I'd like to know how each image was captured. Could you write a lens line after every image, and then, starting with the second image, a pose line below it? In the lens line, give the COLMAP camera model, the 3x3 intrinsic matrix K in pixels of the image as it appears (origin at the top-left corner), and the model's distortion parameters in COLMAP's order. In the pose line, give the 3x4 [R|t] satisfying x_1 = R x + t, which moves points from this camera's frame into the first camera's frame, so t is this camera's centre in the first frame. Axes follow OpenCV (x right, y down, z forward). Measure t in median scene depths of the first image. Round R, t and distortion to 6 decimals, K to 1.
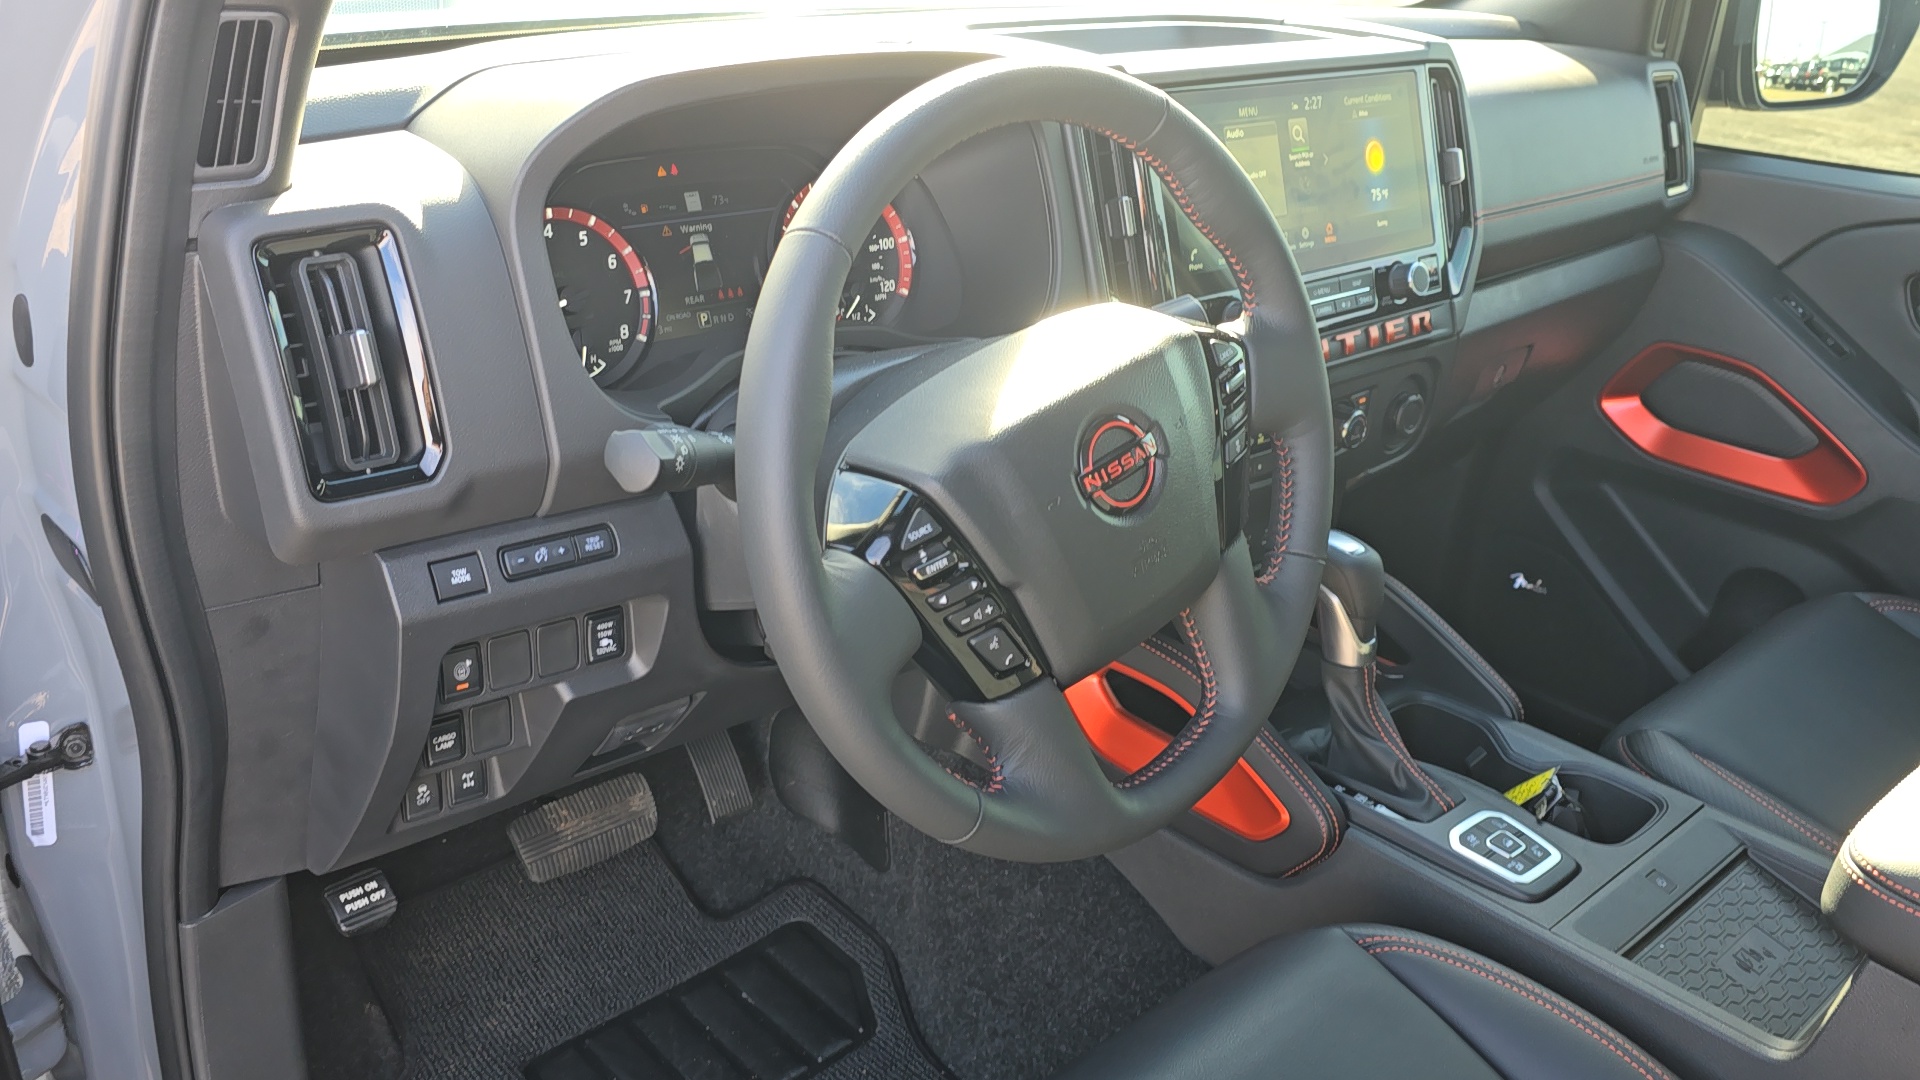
lens RADIAL K [[1632.2, 0, 984.7], [0, 1632.2, 551.0], [0, 0, 1]] dist [-0.012340, 0.022133]
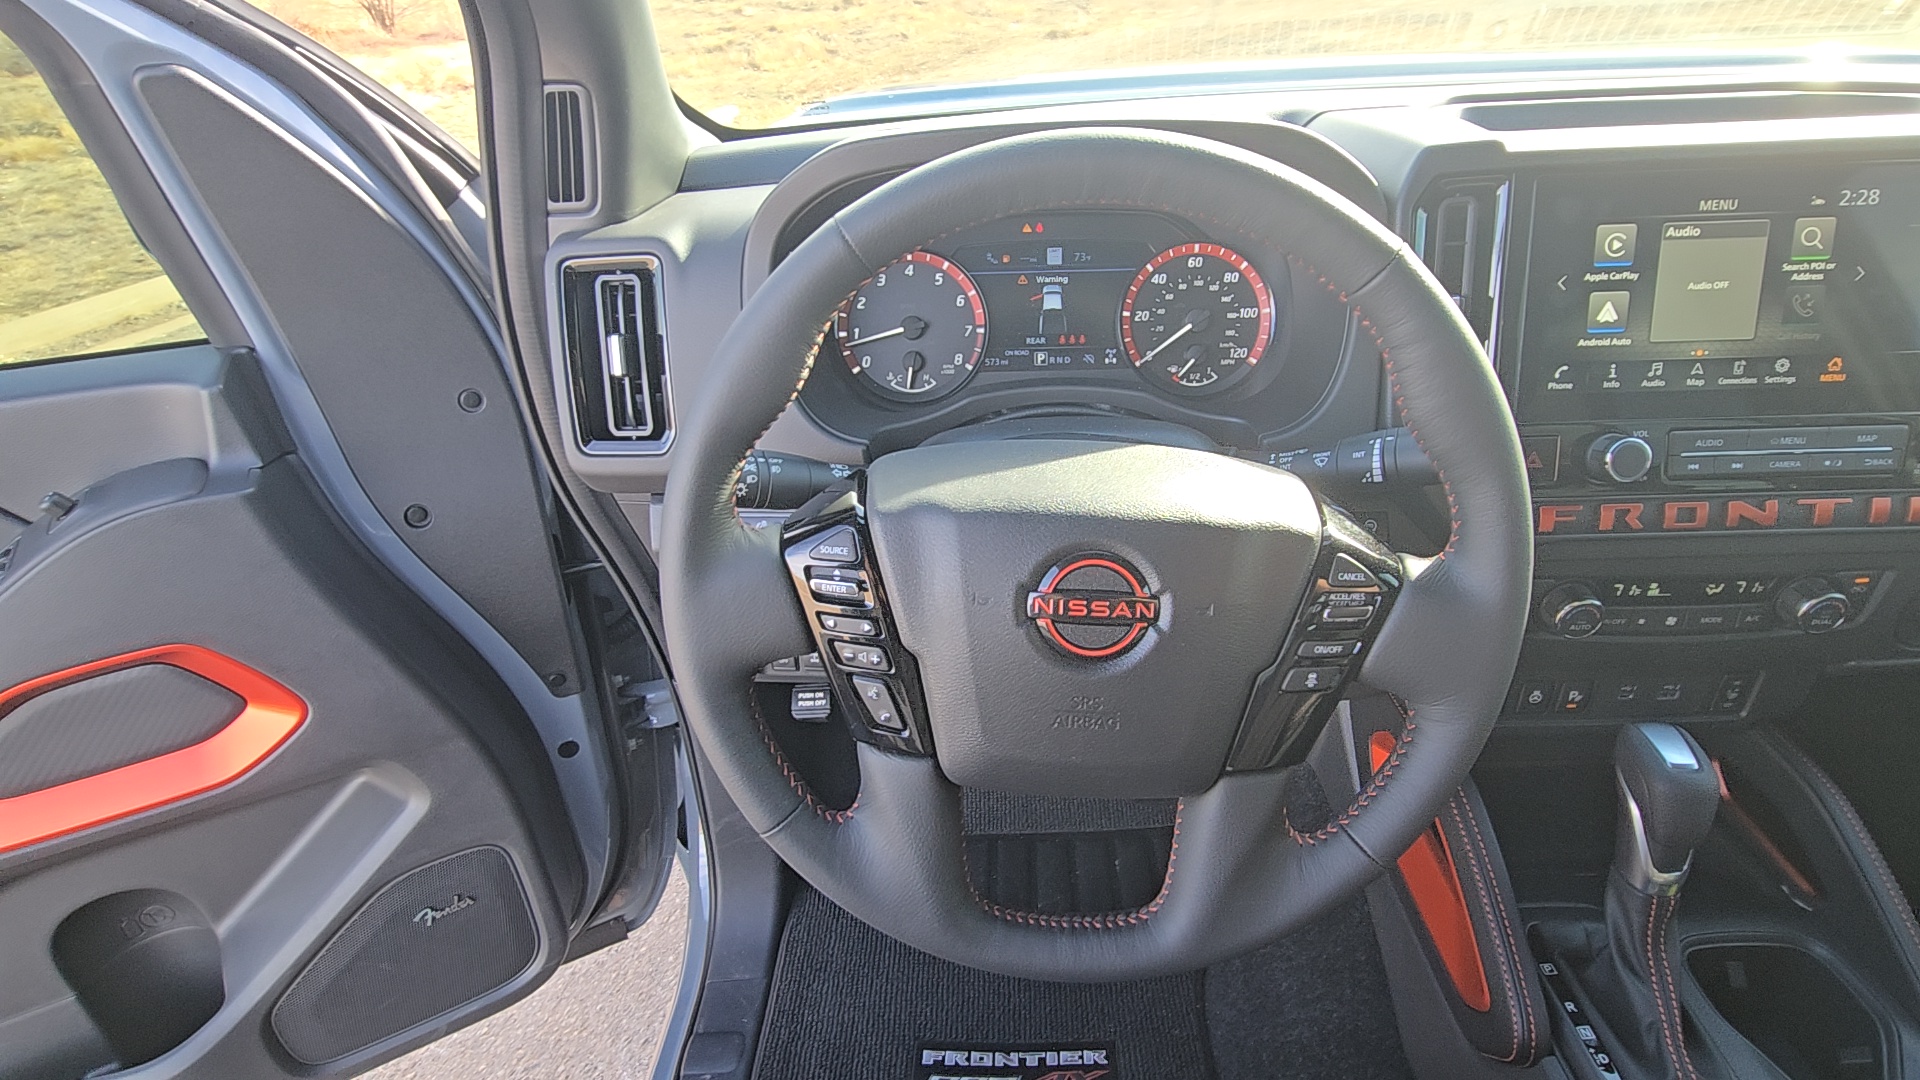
lens RADIAL K [[979.4, 0, 976.8], [0, 979.4, 546.4], [0, 0, 1]] dist [-0.001748, 0.003390]
pose [[0.711814, 0.281807, -0.643355, 0.289416], [-0.214245, 0.959442, 0.183220, -0.131807], [0.668895, 0.007417, 0.743320, 0.443967]]
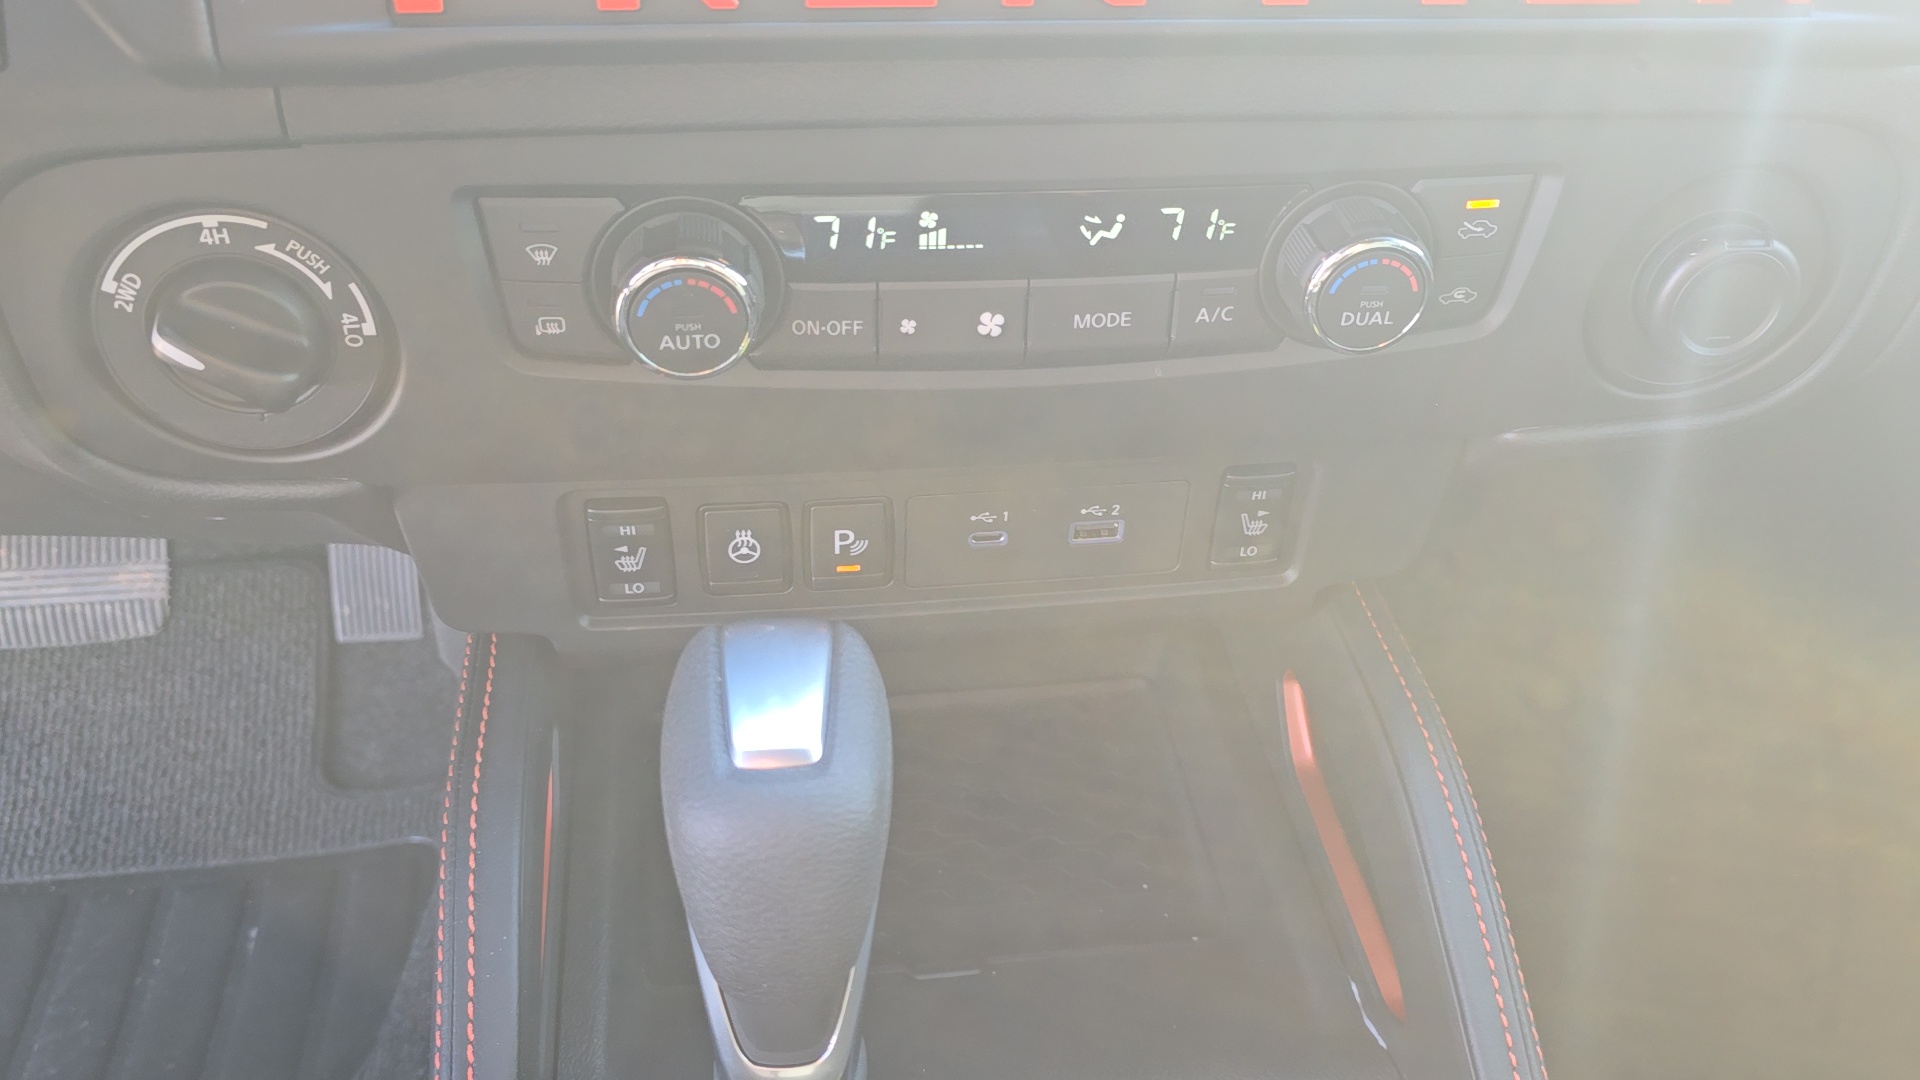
lens RADIAL K [[1632.2, 0, 988.4], [0, 1632.2, 576.1], [0, 0, 1]] dist [-0.012340, 0.022133]
pose [[0.808975, 0.357251, -0.466831, 0.407273], [-0.233034, 0.923974, 0.303262, -0.125173], [0.539680, -0.136544, 0.830723, 0.896248]]
